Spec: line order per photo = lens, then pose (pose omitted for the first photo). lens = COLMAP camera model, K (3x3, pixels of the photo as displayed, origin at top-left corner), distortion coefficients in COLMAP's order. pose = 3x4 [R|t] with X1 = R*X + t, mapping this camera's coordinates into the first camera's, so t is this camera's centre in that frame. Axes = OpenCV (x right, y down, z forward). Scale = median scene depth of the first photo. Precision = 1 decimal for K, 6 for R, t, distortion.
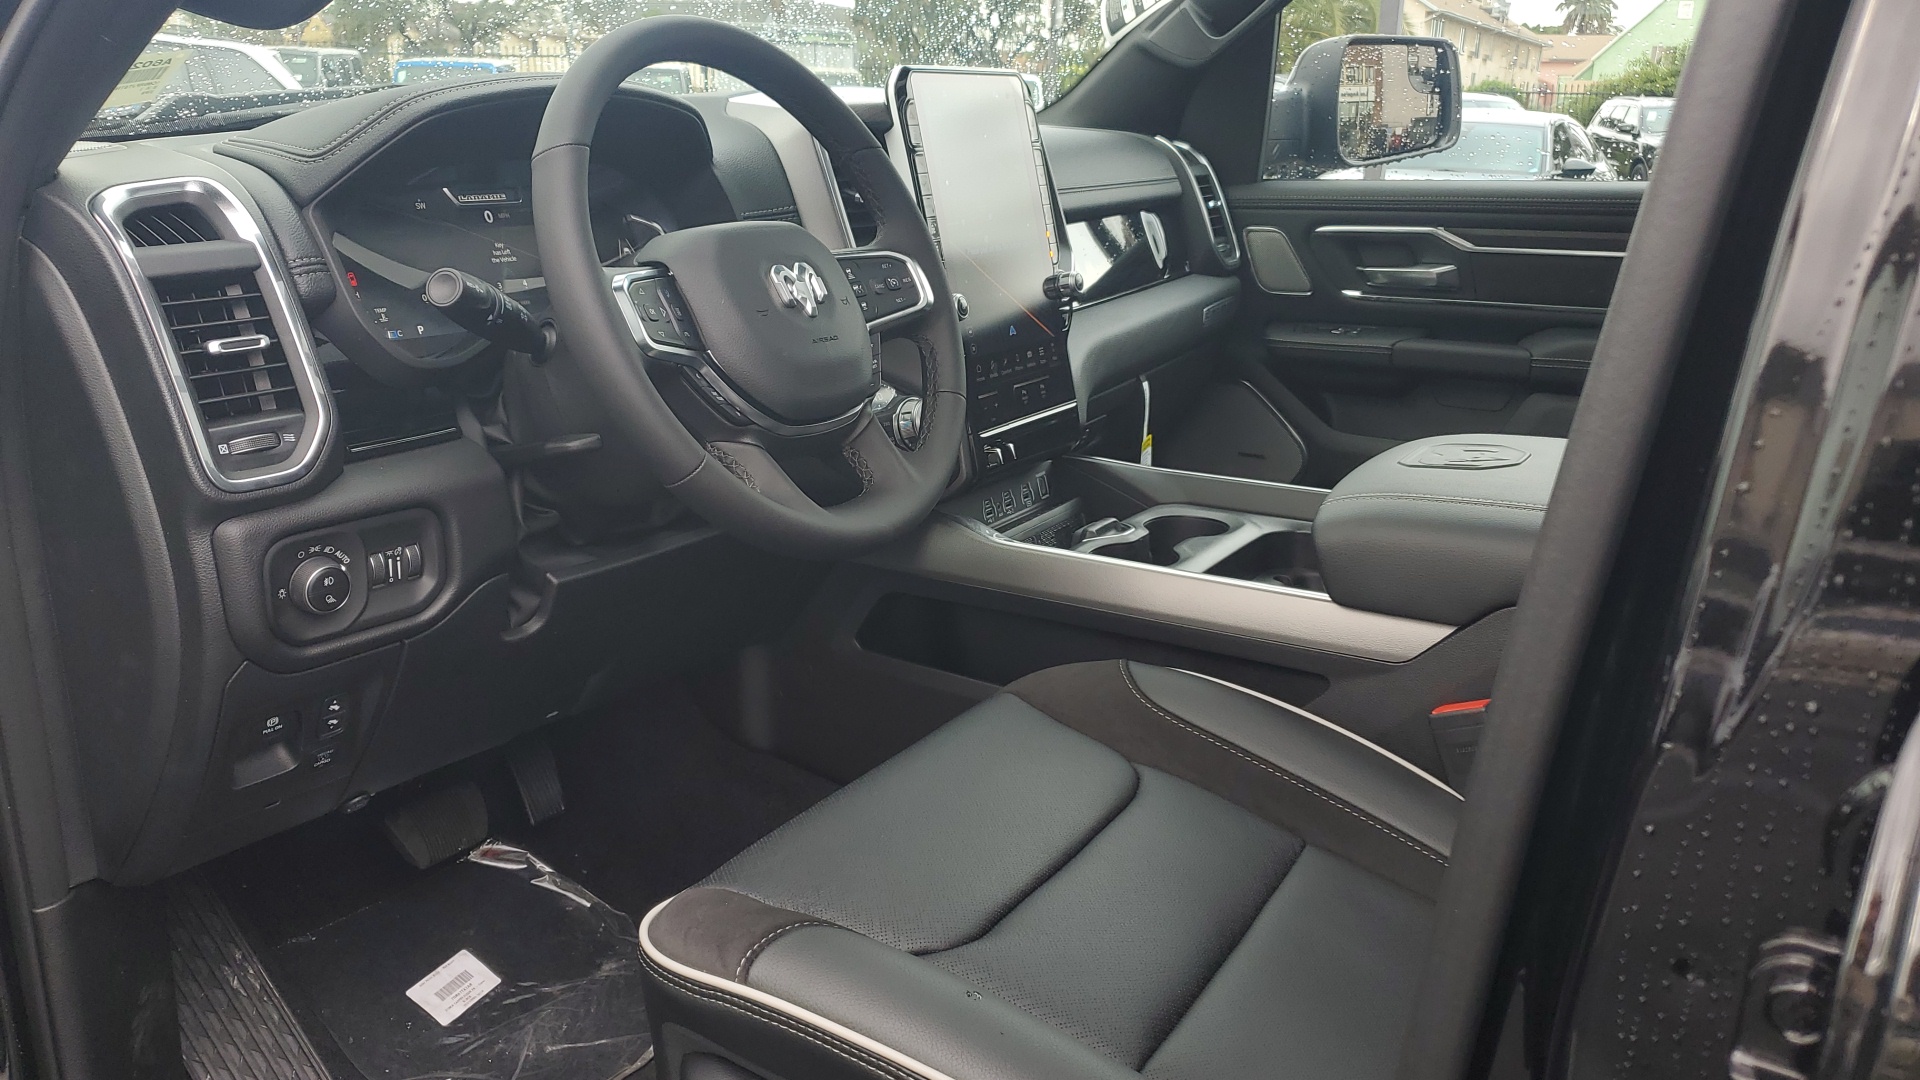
lens RADIAL K [[1474.6, 0, 954.7], [0, 1474.6, 549.7], [0, 0, 1]] dist [0.025617, 0.014886]
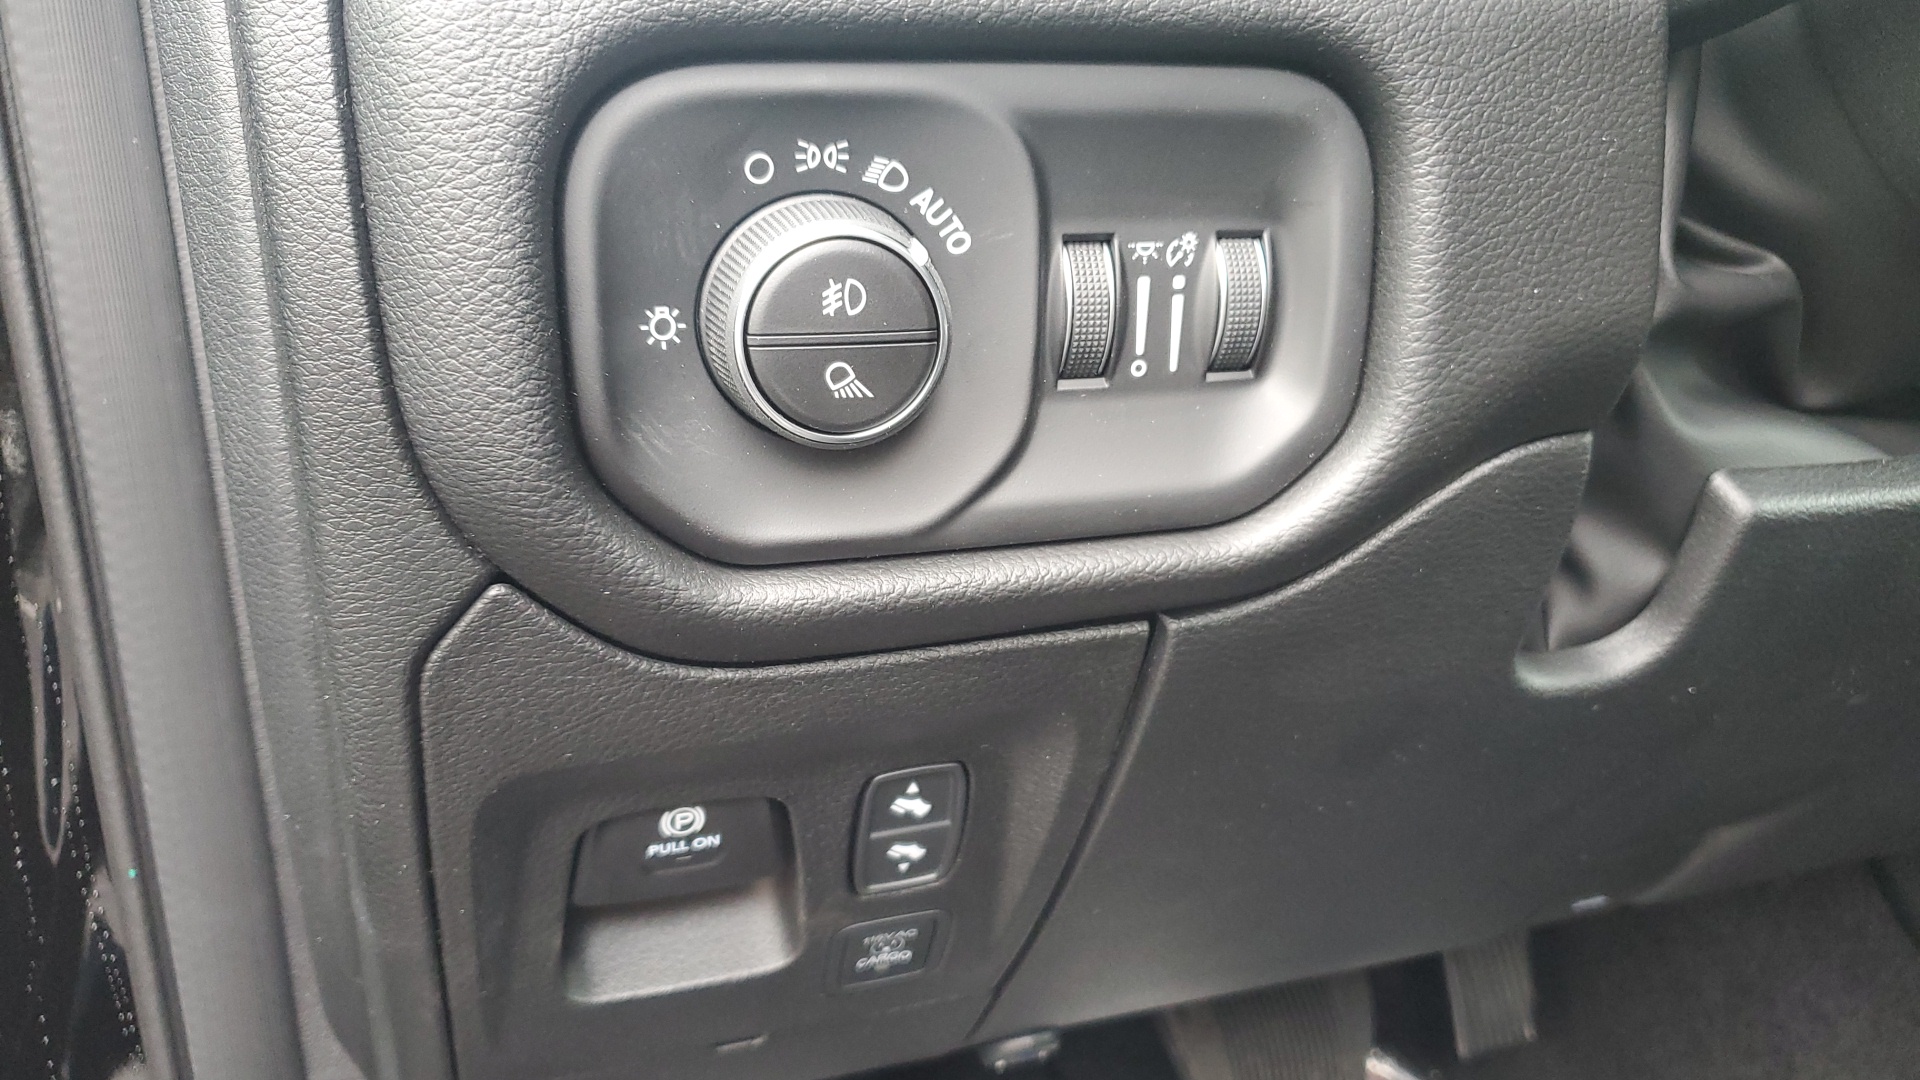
lens RADIAL K [[1474.6, 0, 960.8], [0, 1474.6, 540.4], [0, 0, 1]] dist [0.025617, 0.014886]
pose [[0.810631, 0.147640, -0.566640, -0.257185], [-0.151595, 0.987614, 0.040455, 0.042617], [0.565594, 0.053106, 0.822972, 0.770951]]
